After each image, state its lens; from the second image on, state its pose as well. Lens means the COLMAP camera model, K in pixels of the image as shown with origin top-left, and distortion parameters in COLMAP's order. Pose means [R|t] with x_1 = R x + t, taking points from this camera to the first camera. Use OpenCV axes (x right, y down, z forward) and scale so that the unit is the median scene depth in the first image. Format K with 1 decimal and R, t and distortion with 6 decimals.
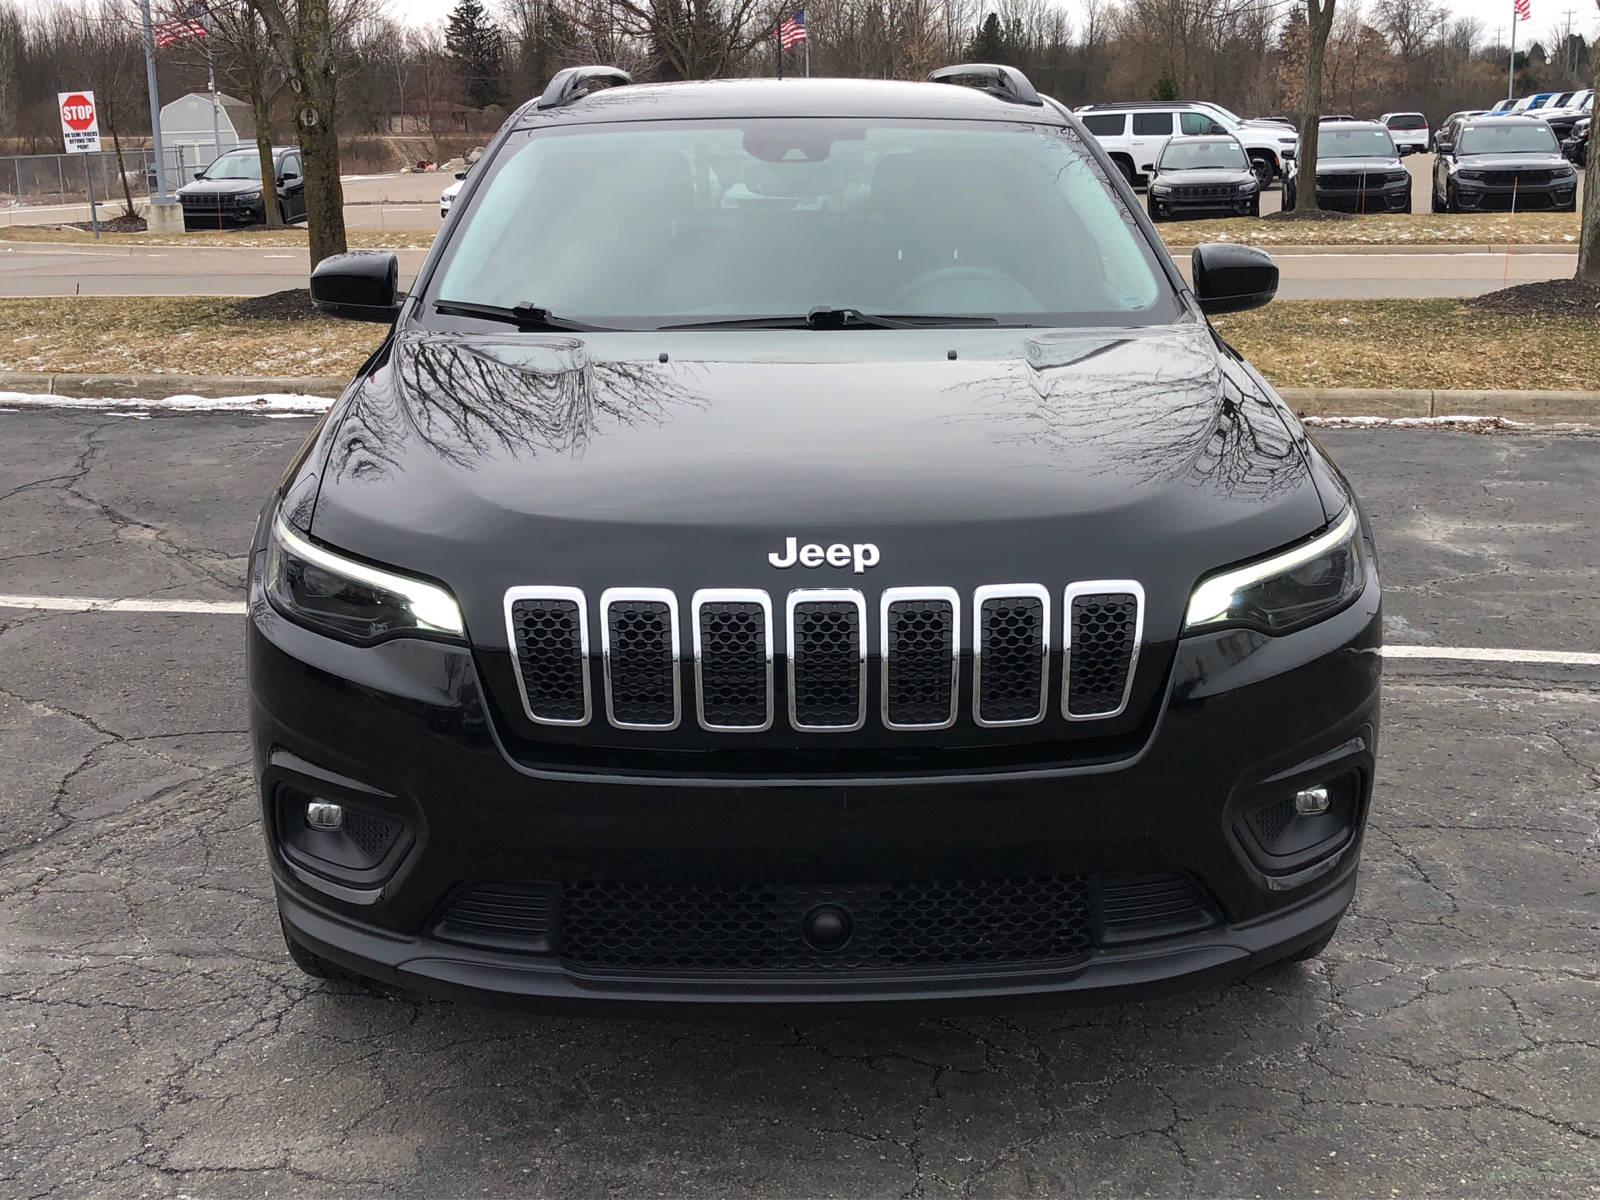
lens RADIAL K [[1931.2, 0, 796.4], [0, 1931.2, 603.2], [0, 0, 1]] dist [0.034825, 0.000000]
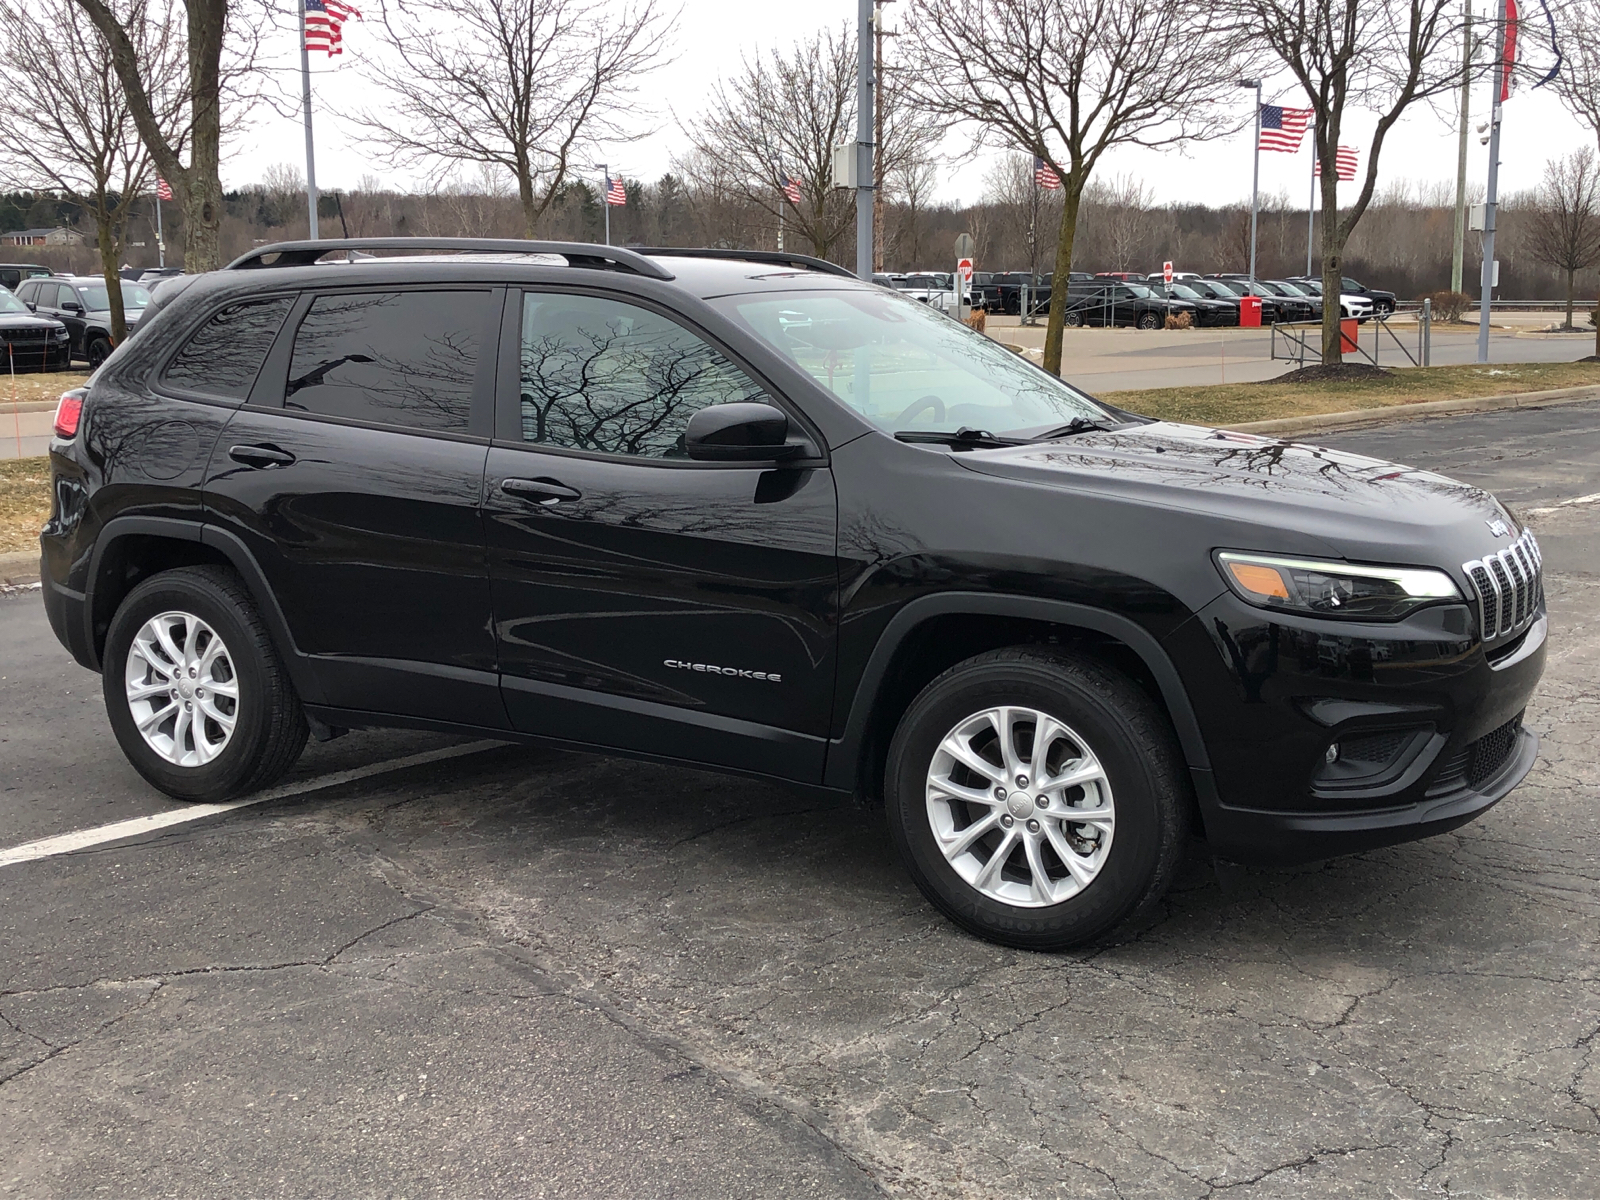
lens RADIAL K [[1931.2, 0, 795.4], [0, 1931.2, 603.0], [0, 0, 1]] dist [0.034825, 0.000000]
pose [[0.508628, -0.133714, 0.850540, -1.446822], [0.203842, 0.978483, 0.031929, -0.113956], [-0.836508, 0.157136, 0.524941, 0.465592]]
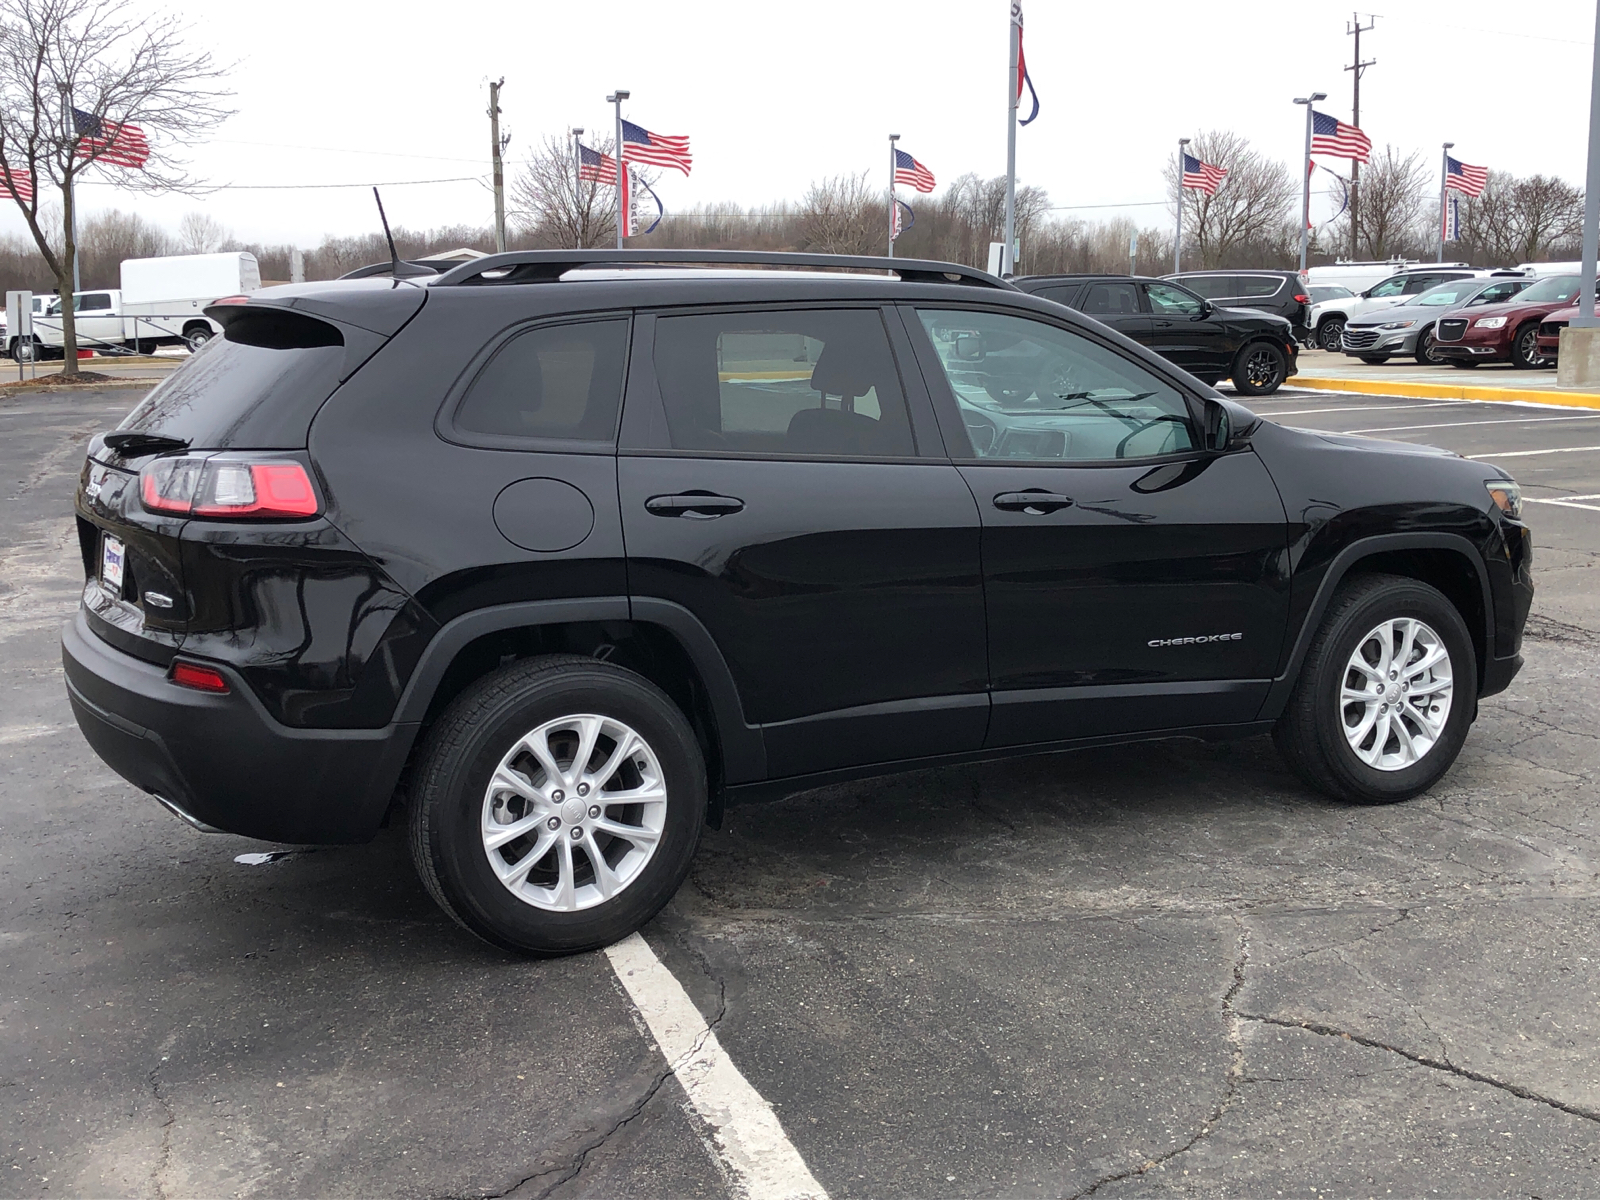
lens RADIAL K [[1931.2, 0, 798.7], [0, 1931.2, 591.5], [0, 0, 1]] dist [0.034825, 0.000000]
pose [[-0.481848, -0.119440, 0.868076, -1.508452], [0.218981, 0.942819, 0.251276, -0.549694], [-0.848451, 0.311169, -0.428140, 2.237364]]
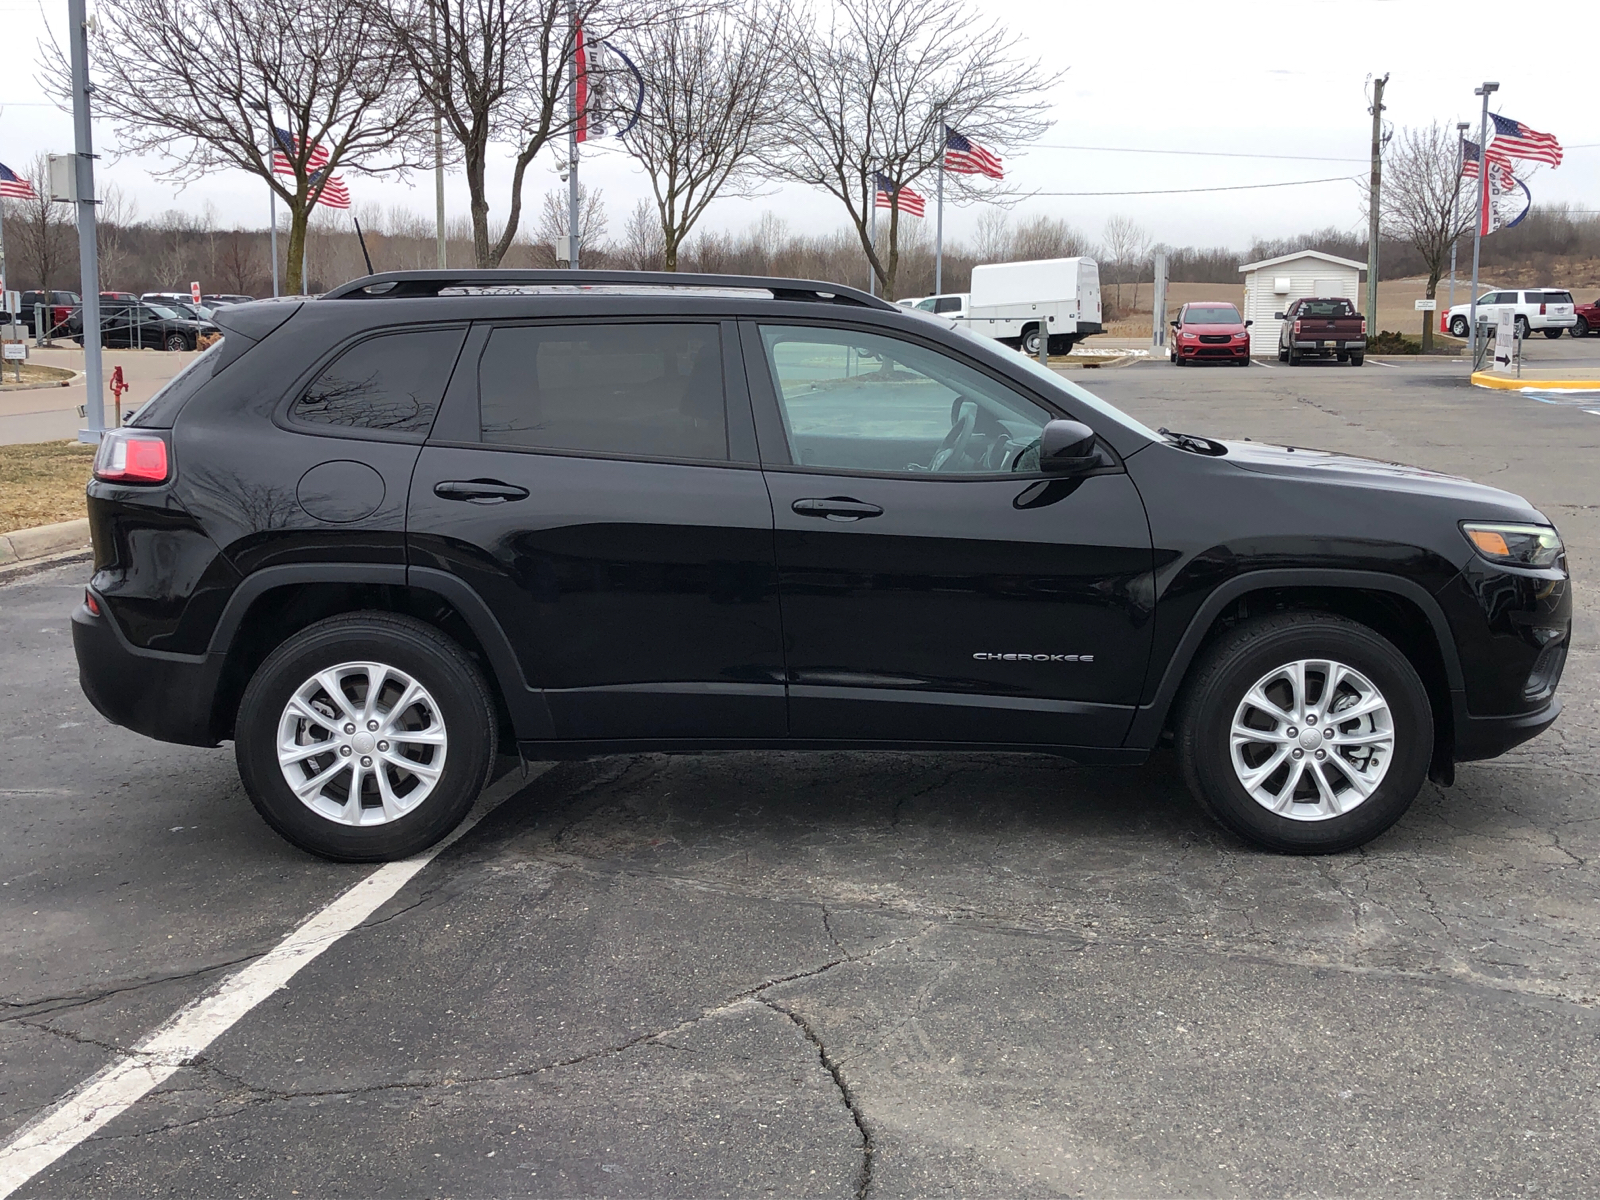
lens RADIAL K [[1931.2, 0, 796.5], [0, 1931.2, 611.1], [0, 0, 1]] dist [0.034825, 0.000000]
pose [[-0.020500, -0.148953, 0.988632, -1.863752], [0.235794, 0.960225, 0.149563, -0.358692], [-0.971587, 0.236180, 0.015437, 1.431827]]
